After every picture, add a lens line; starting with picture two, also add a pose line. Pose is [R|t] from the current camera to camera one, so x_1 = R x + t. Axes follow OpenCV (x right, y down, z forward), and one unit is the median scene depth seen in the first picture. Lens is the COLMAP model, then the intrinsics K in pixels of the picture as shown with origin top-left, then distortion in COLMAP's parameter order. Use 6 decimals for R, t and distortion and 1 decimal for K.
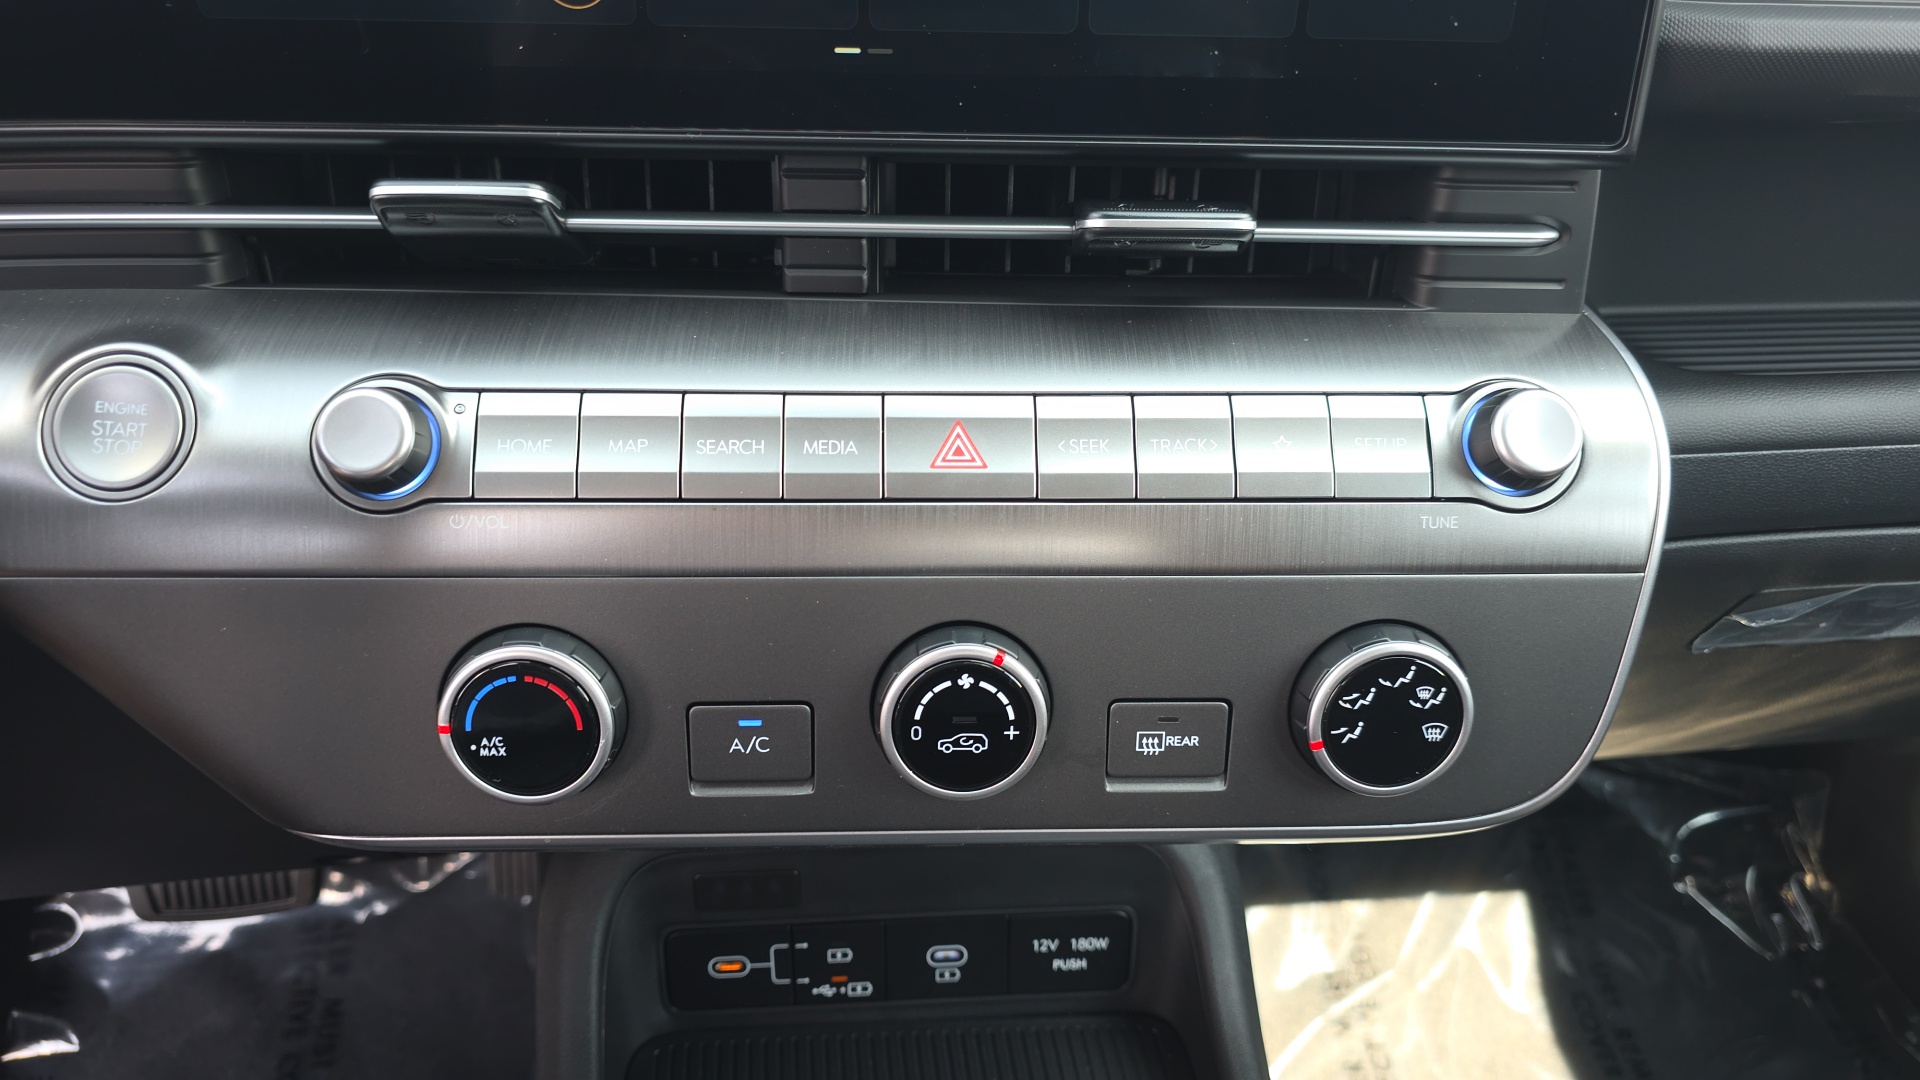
lens RADIAL K [[1336.7, 0, 940.5], [0, 1336.7, 543.3], [0, 0, 1]] dist [0.047283, -0.072392]
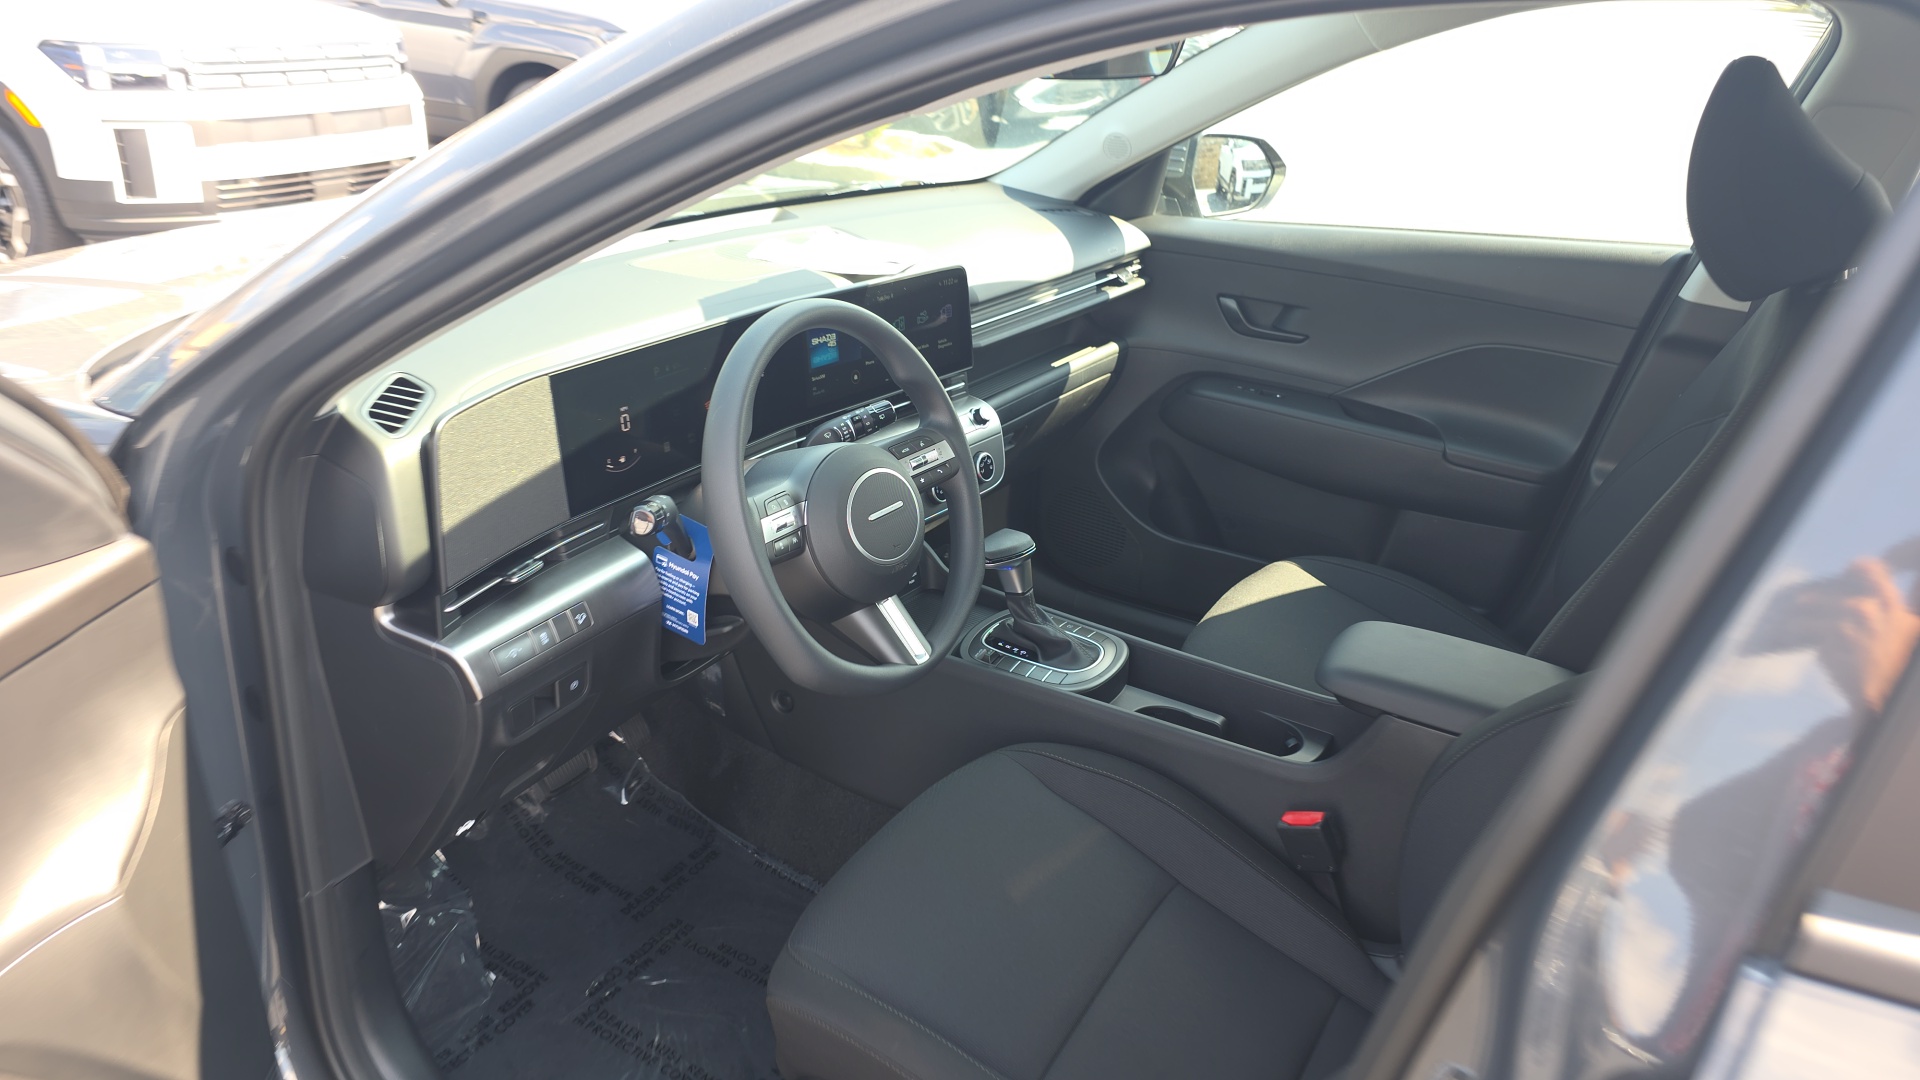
lens RADIAL K [[1298.2, 0, 903.0], [0, 1298.2, 533.7], [0, 0, 1]] dist [0.065684, 0.000694]
pose [[0.647036, -0.300662, 0.700676, -3.774261], [0.393474, 0.918816, 0.030915, 0.078571], [-0.653088, 0.255694, 0.712809, -2.578086]]
